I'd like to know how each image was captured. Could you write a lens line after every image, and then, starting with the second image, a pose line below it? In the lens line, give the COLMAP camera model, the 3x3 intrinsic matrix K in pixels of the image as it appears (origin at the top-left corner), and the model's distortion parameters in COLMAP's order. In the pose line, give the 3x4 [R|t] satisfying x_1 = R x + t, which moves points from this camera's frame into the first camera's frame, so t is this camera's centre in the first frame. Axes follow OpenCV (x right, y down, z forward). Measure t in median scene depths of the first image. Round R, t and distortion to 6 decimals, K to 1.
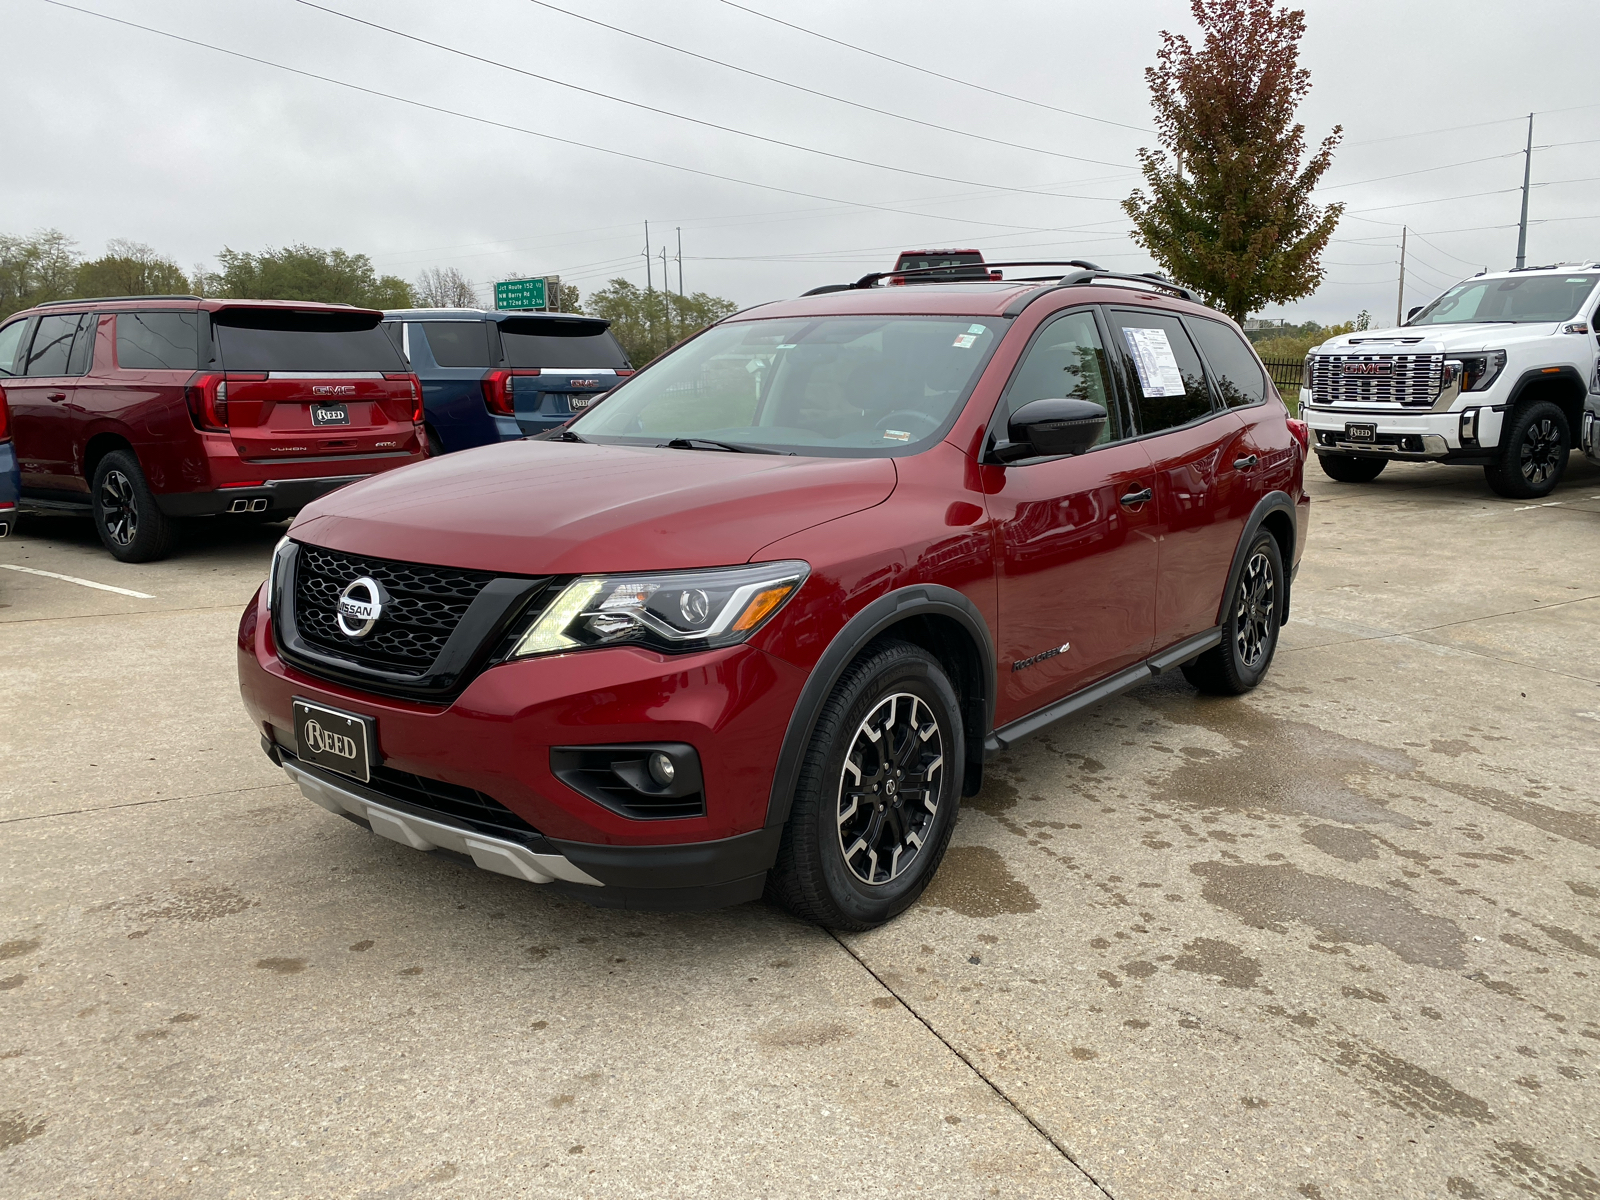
lens RADIAL K [[1240.2, 0, 787.1], [0, 1240.2, 600.4], [0, 0, 1]] dist [0.017276, -0.012092]
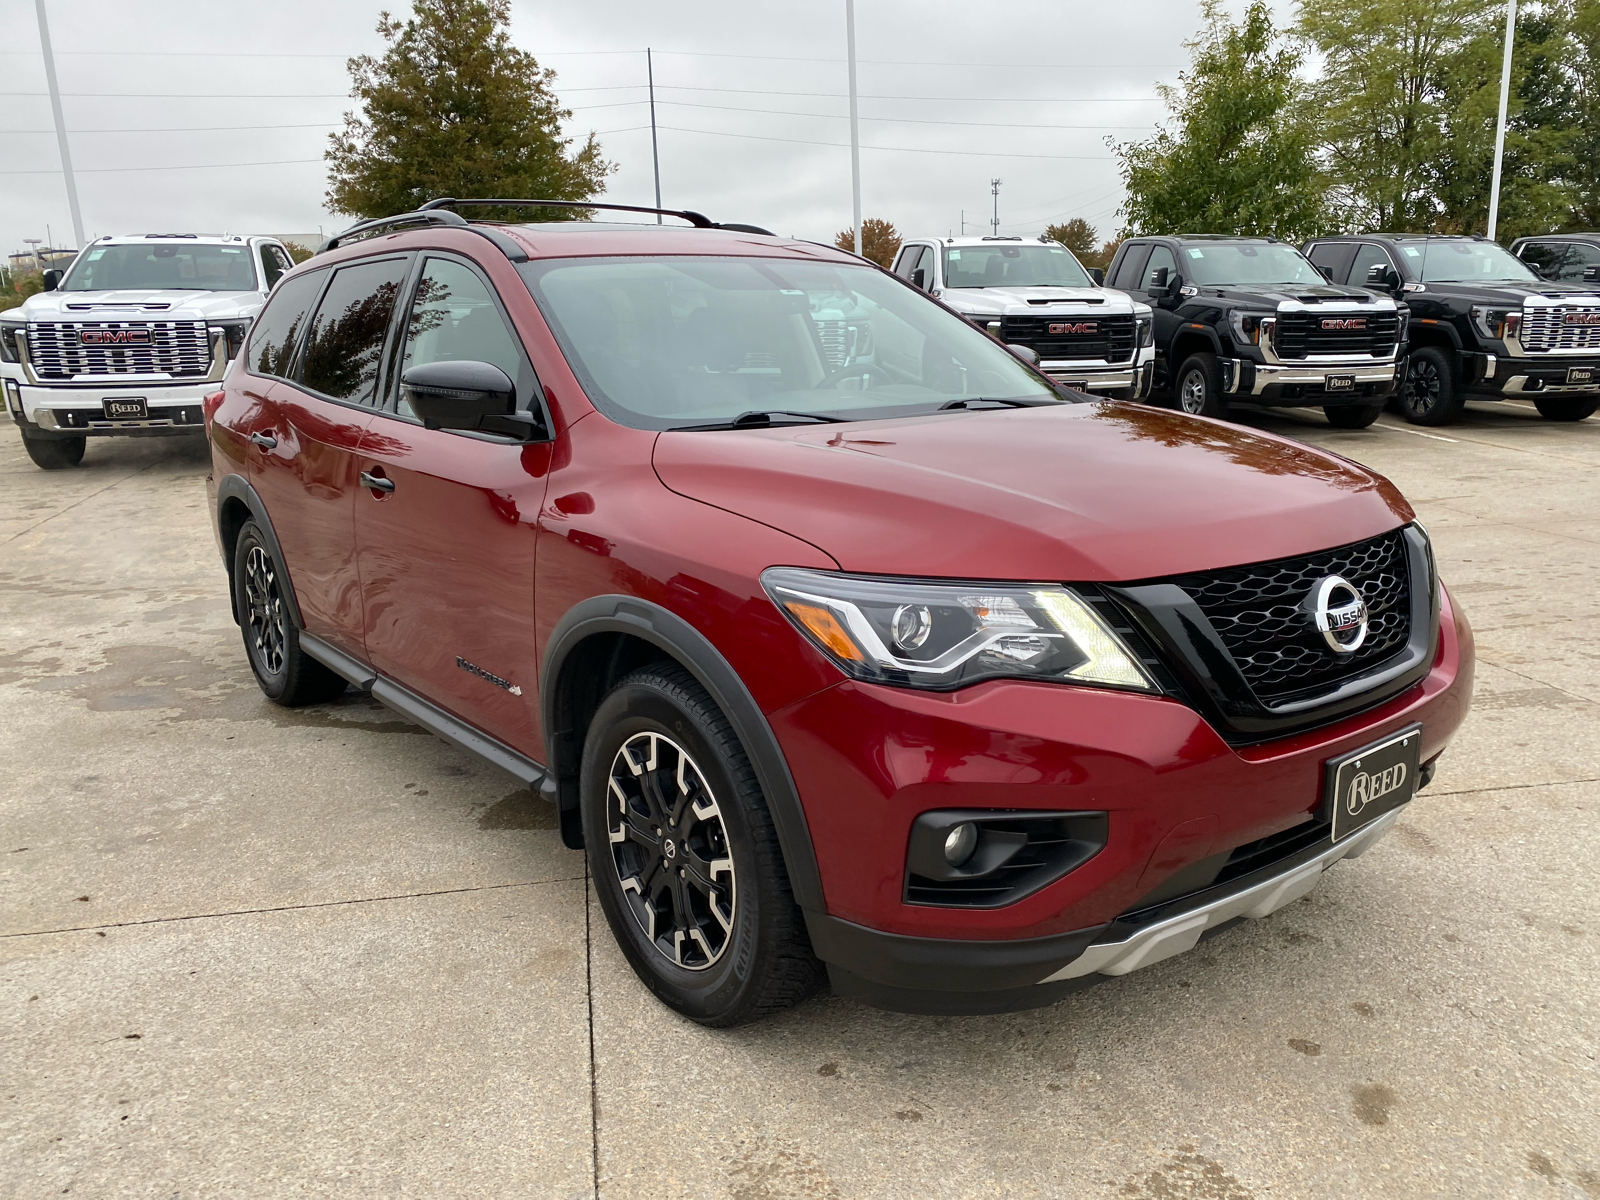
lens RADIAL K [[1231.7, 0, 826.8], [0, 1231.7, 619.1], [0, 0, 1]] dist [0.004228, -0.002162]
pose [[0.219984, -0.229442, 0.948137, -0.733819], [0.197026, 0.962366, 0.187172, -0.127685], [-0.955399, 0.145632, 0.256911, 0.708227]]
